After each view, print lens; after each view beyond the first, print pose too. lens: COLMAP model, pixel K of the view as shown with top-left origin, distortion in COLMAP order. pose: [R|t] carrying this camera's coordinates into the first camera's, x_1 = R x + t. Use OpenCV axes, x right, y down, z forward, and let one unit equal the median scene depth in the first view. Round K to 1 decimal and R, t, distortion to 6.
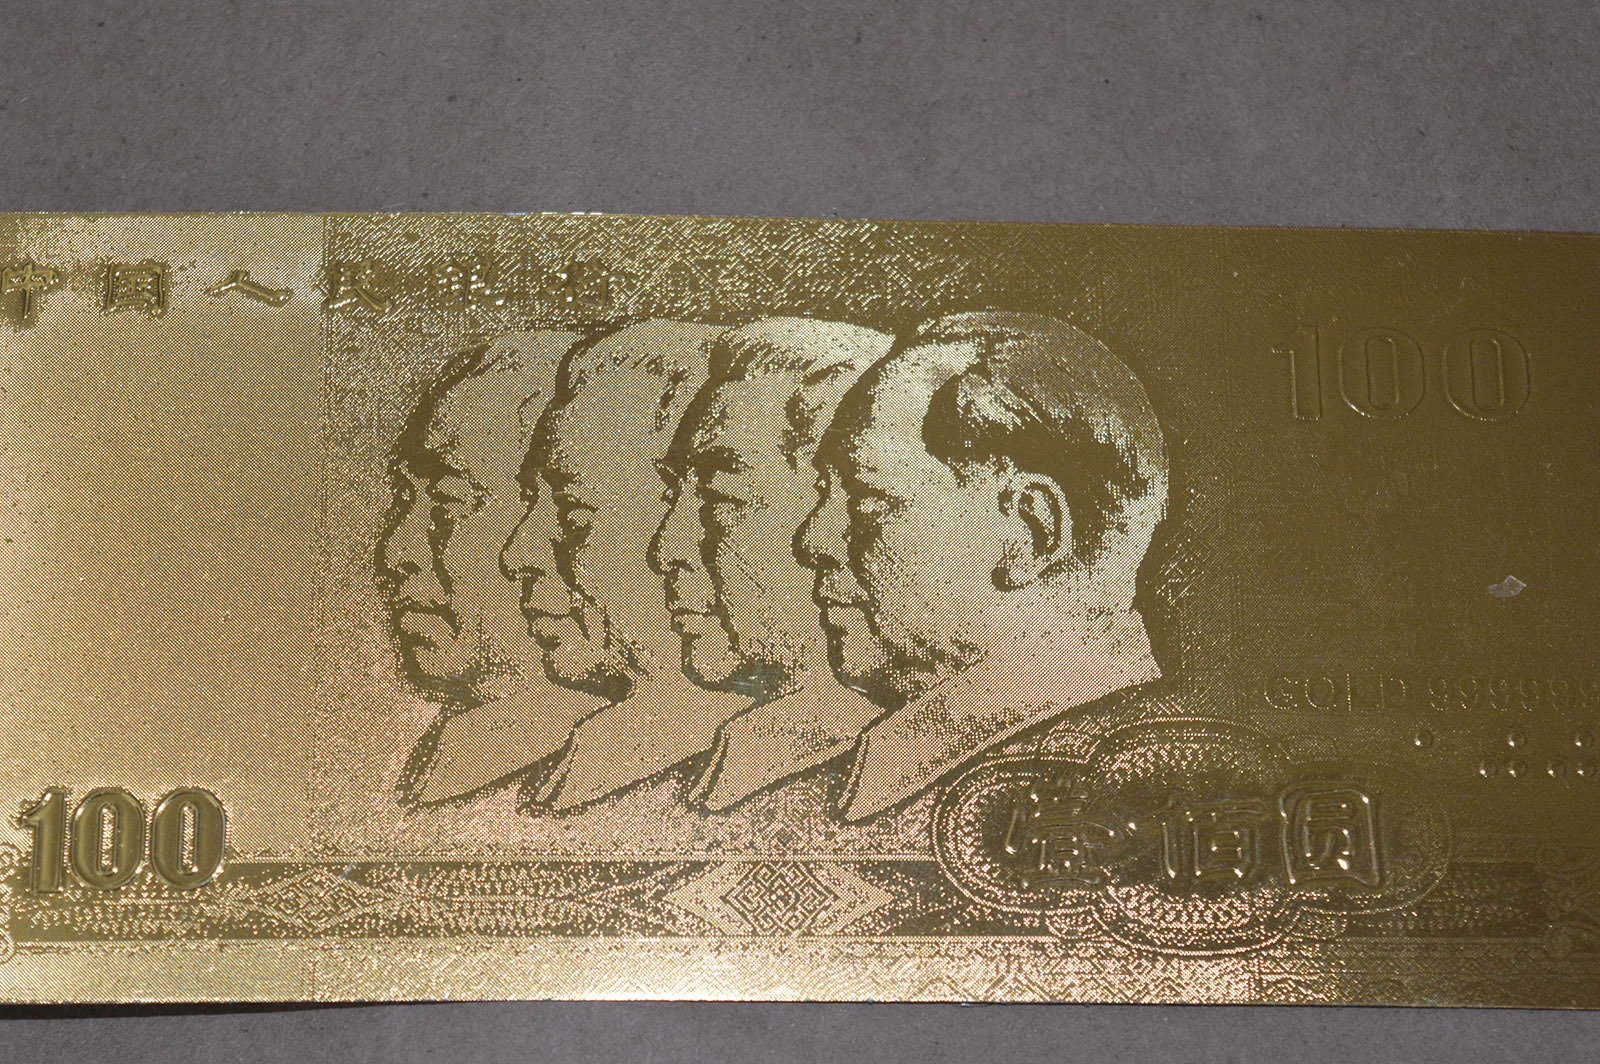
lens RADIAL K [[3966.8, 0, 819.9], [0, 3966.8, 418.7], [0, 0, 1]] dist [0.006460, 0.000000]
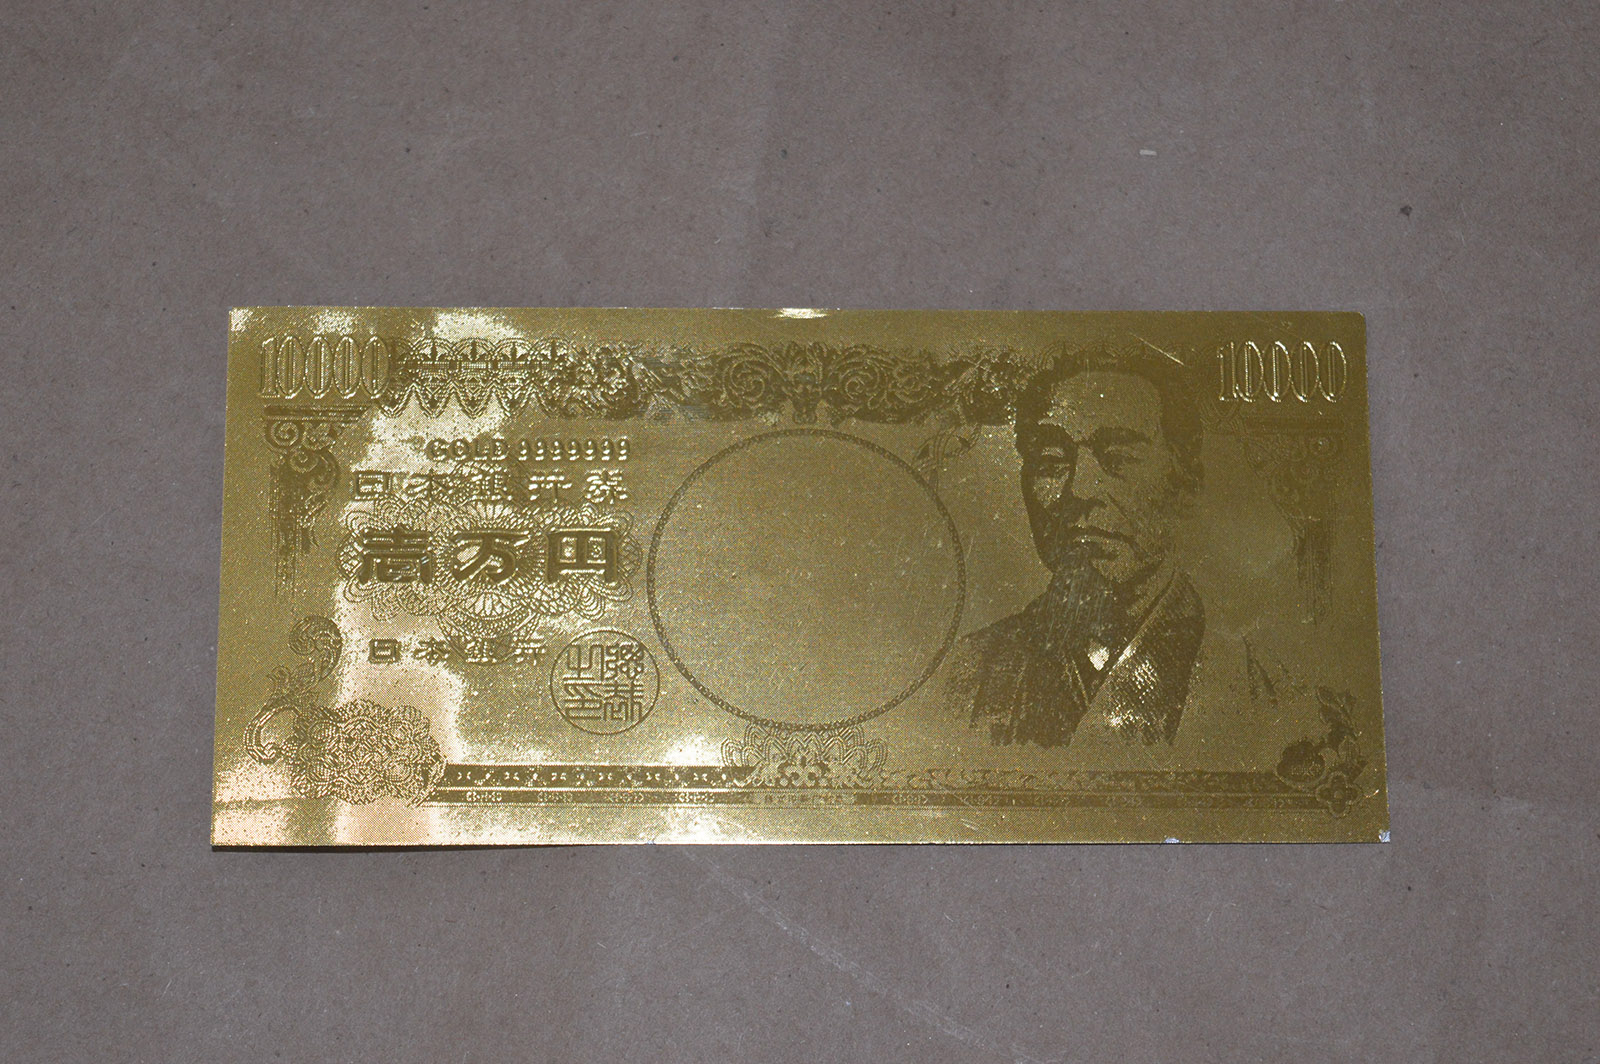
lens RADIAL K [[3966.8, 0, 792.4], [0, 3966.8, 534.0], [0, 0, 1]] dist [0.006460, 0.000000]
pose [[0.998459, -0.026536, -0.048741, 0.016206], [0.033413, 0.988692, 0.146190, -0.119071], [0.044310, -0.147594, 0.988055, -0.454698]]
